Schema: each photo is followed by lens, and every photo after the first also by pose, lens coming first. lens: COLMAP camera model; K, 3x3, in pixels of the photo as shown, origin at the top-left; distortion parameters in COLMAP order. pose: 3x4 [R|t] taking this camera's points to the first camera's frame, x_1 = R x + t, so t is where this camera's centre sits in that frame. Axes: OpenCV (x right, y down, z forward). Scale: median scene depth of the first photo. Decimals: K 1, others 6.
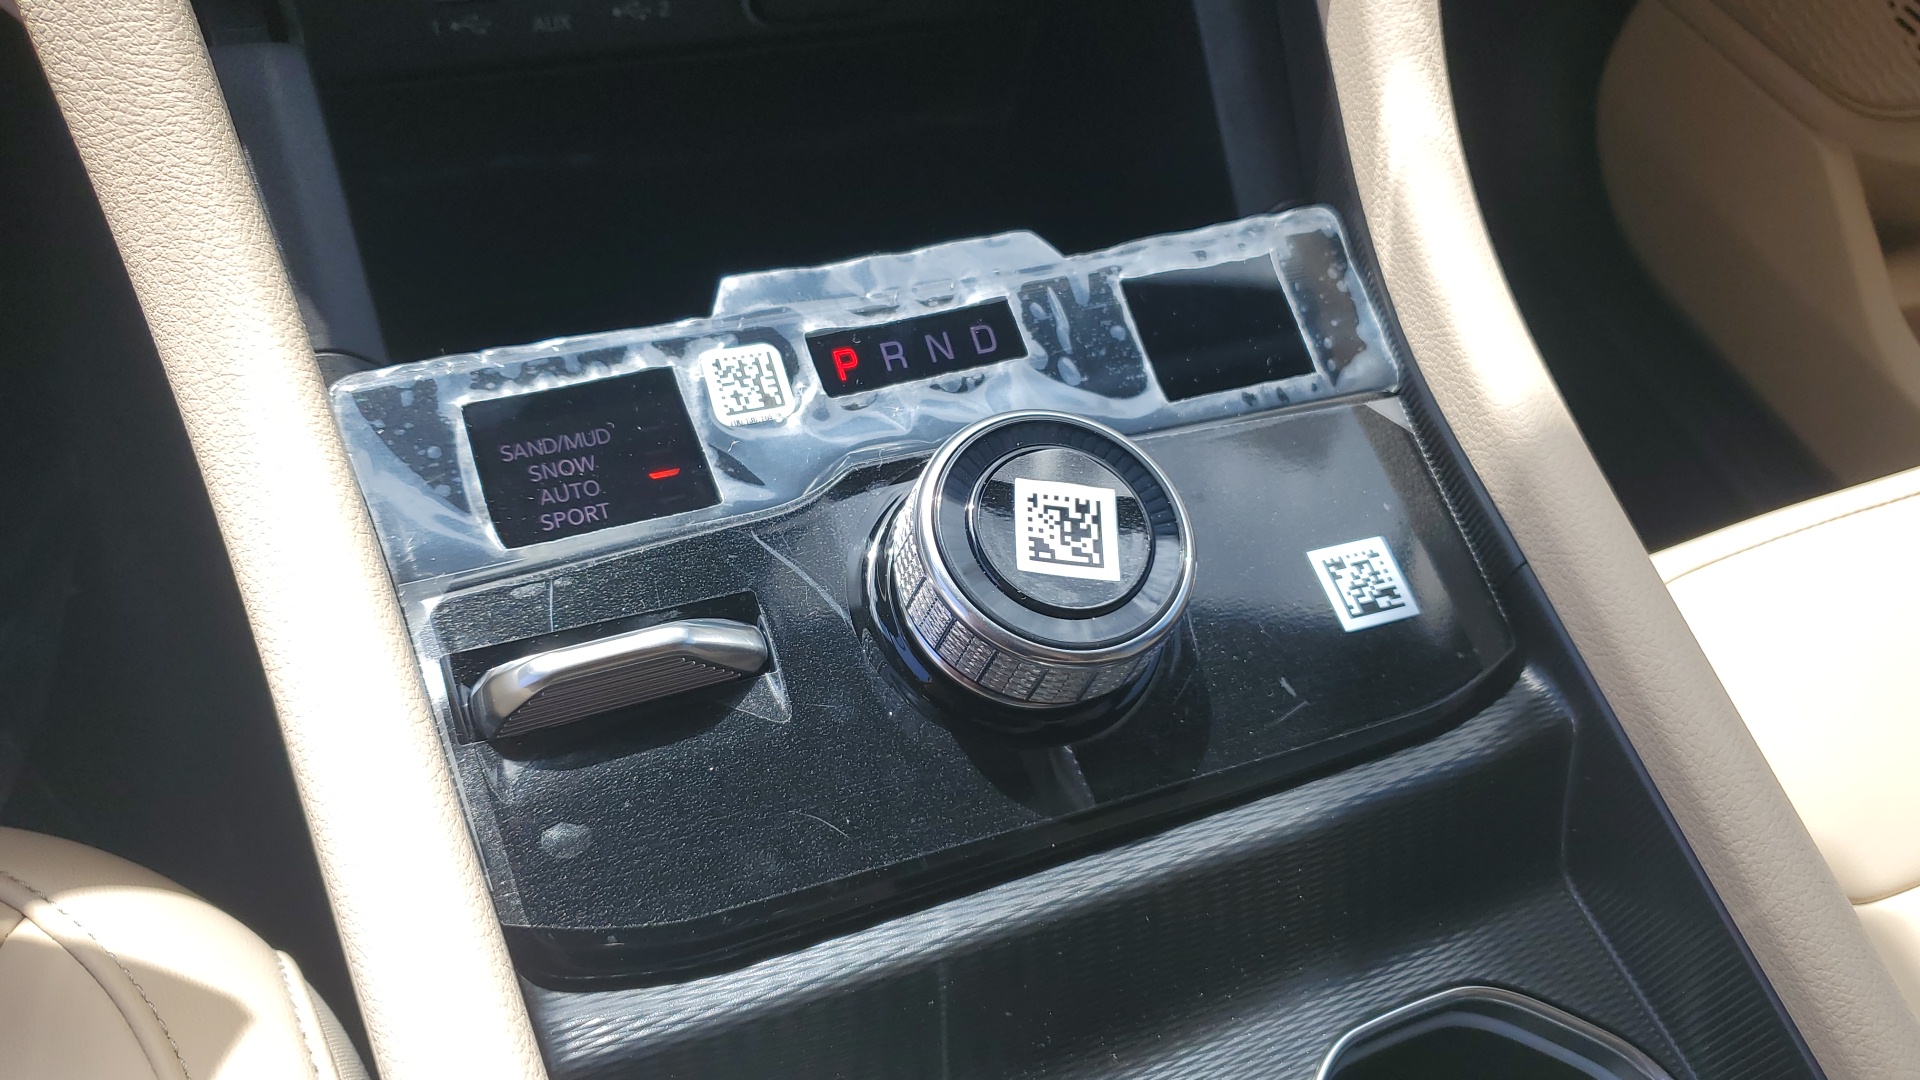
lens RADIAL K [[1507.0, 0, 952.1], [0, 1507.0, 554.8], [0, 0, 1]] dist [0.073795, -0.095656]
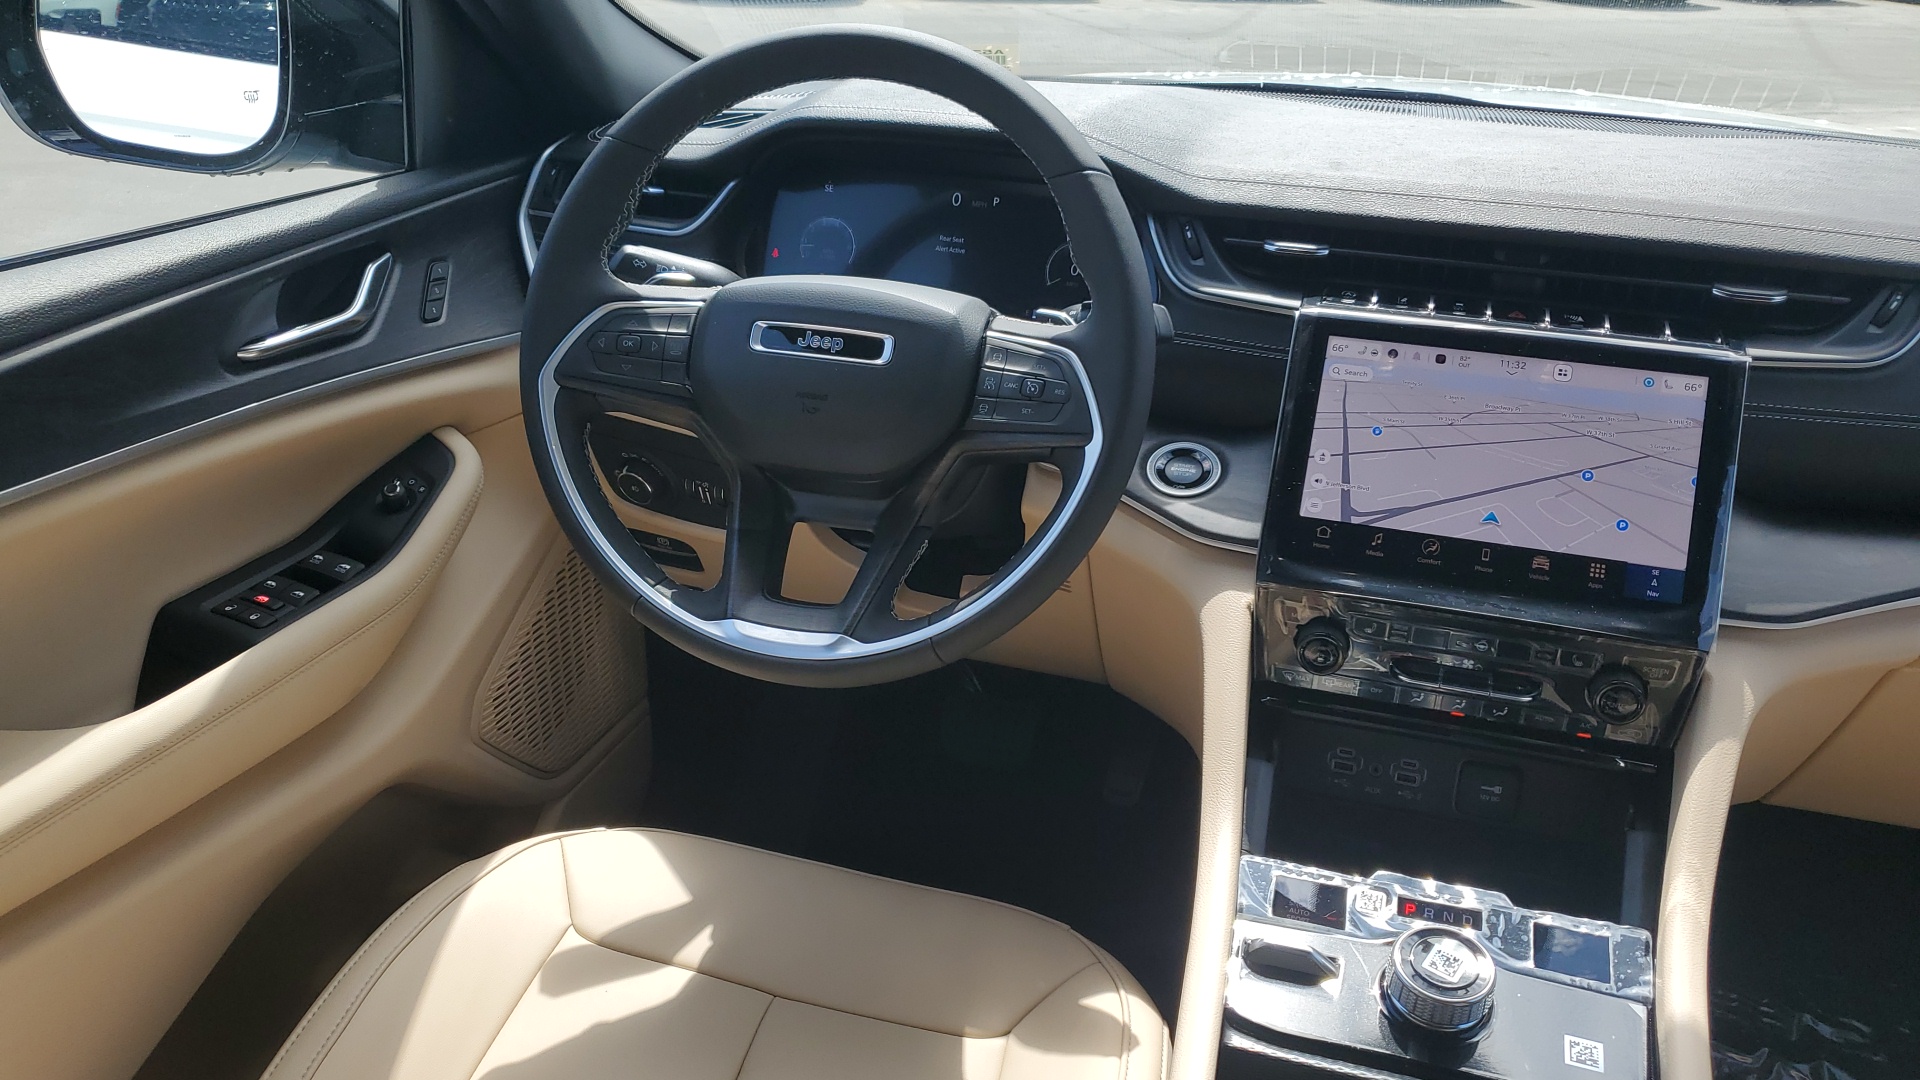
lens RADIAL K [[1507.0, 0, 974.9], [0, 1507.0, 585.0], [0, 0, 1]] dist [0.073795, -0.095656]
pose [[0.785389, 0.159364, -0.598137, 0.846333], [-0.431775, 0.833440, -0.344889, 0.660863], [0.443548, 0.529133, 0.723383, -1.628734]]
